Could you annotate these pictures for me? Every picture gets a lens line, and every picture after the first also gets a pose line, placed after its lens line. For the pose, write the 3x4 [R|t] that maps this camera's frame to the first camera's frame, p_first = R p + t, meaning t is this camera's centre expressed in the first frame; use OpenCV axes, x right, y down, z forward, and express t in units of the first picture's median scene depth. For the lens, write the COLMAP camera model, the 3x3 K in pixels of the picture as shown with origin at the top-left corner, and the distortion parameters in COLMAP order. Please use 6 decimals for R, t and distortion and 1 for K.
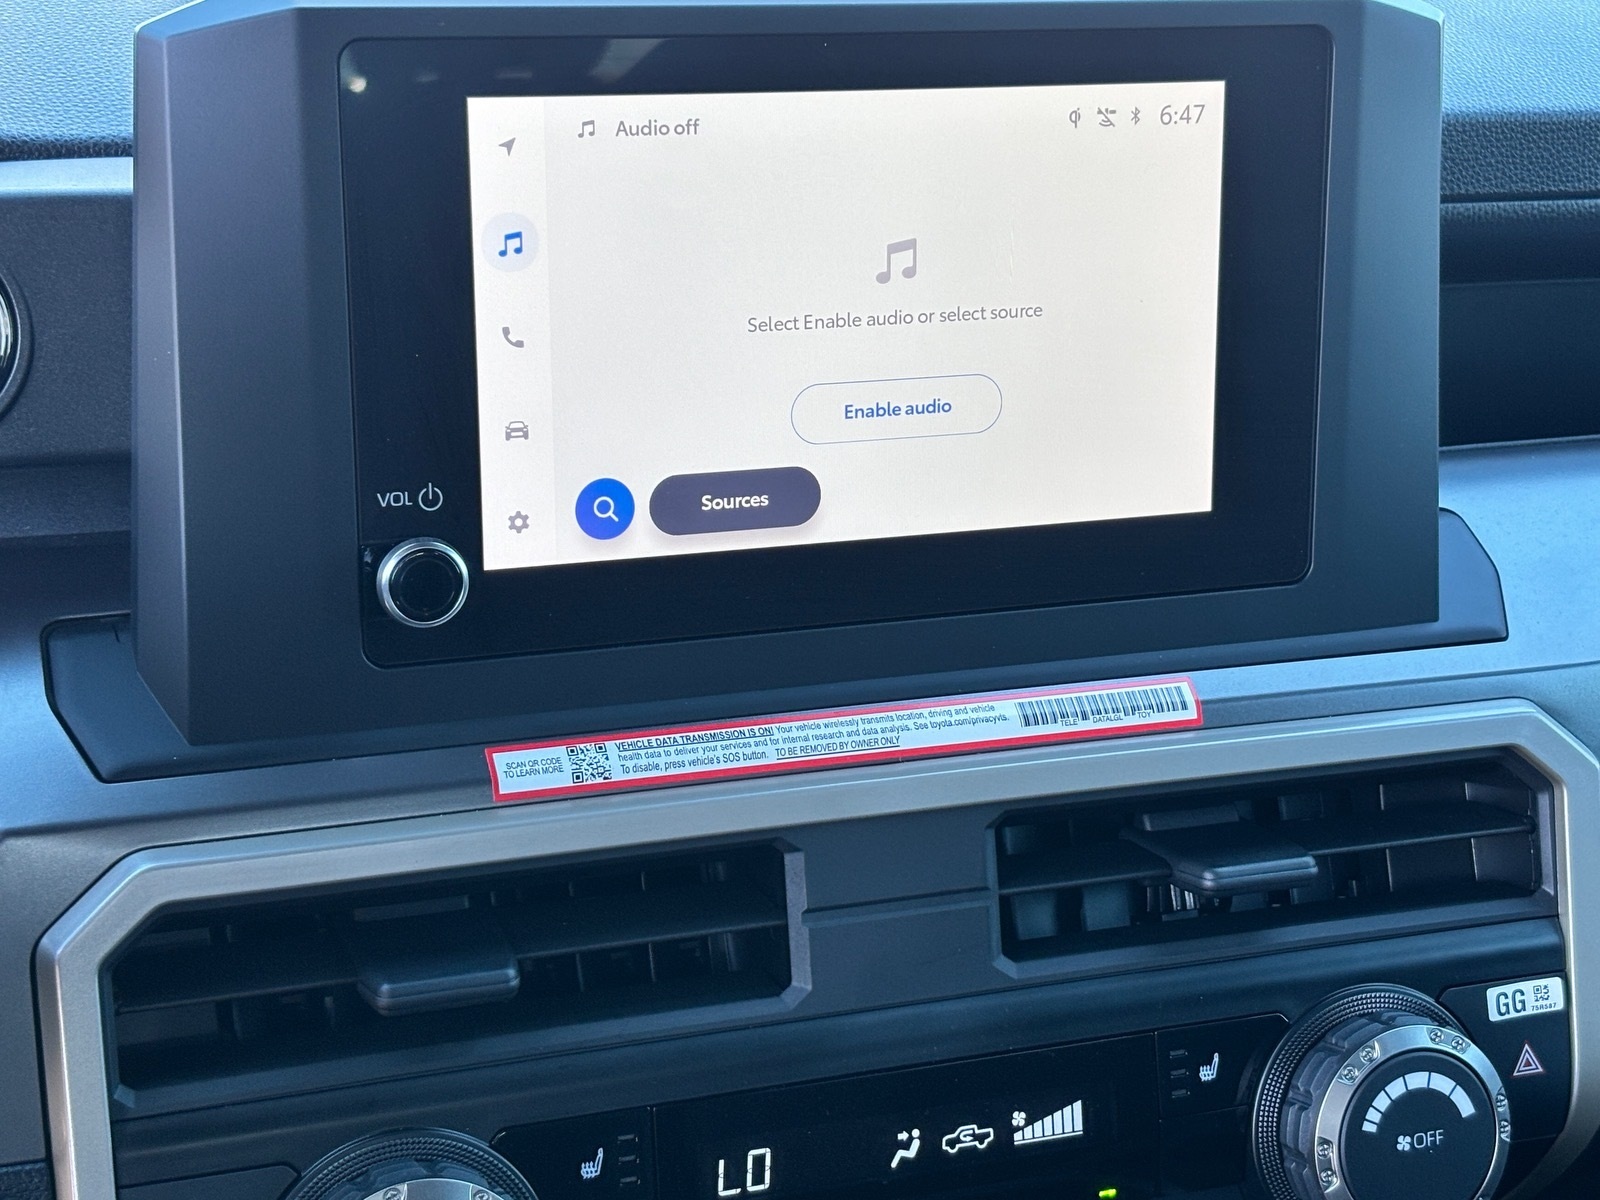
lens RADIAL K [[2777.2, 0, 800.0], [0, 2777.2, 600.0], [0, 0, 1]] dist [0.181146, -0.113239]
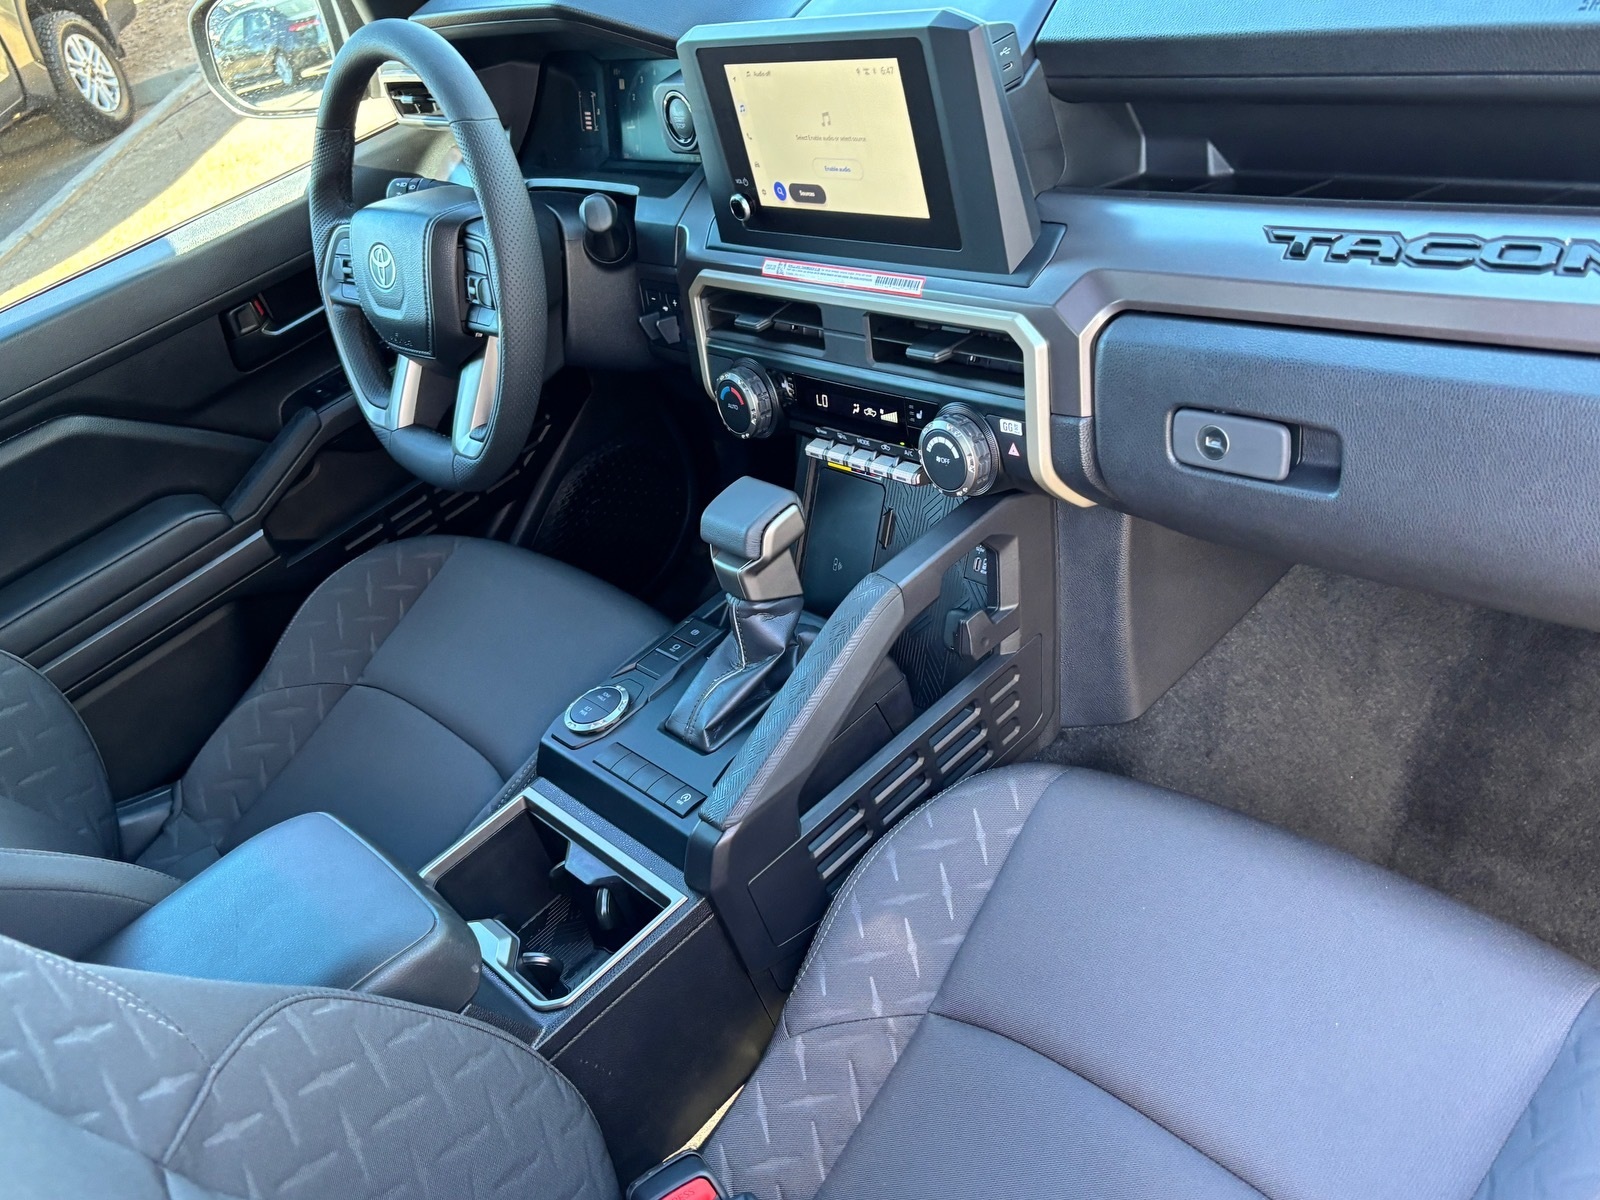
lens RADIAL K [[1427.2, 0, 800.0], [0, 1427.2, 600.0], [0, 0, 1]] dist [-0.002386, -0.001917]
pose [[0.342987, 0.410187, -0.845048, 1.478749], [0.035430, 0.893330, 0.448003, -0.337936], [0.938672, -0.183599, 0.291868, 0.436222]]
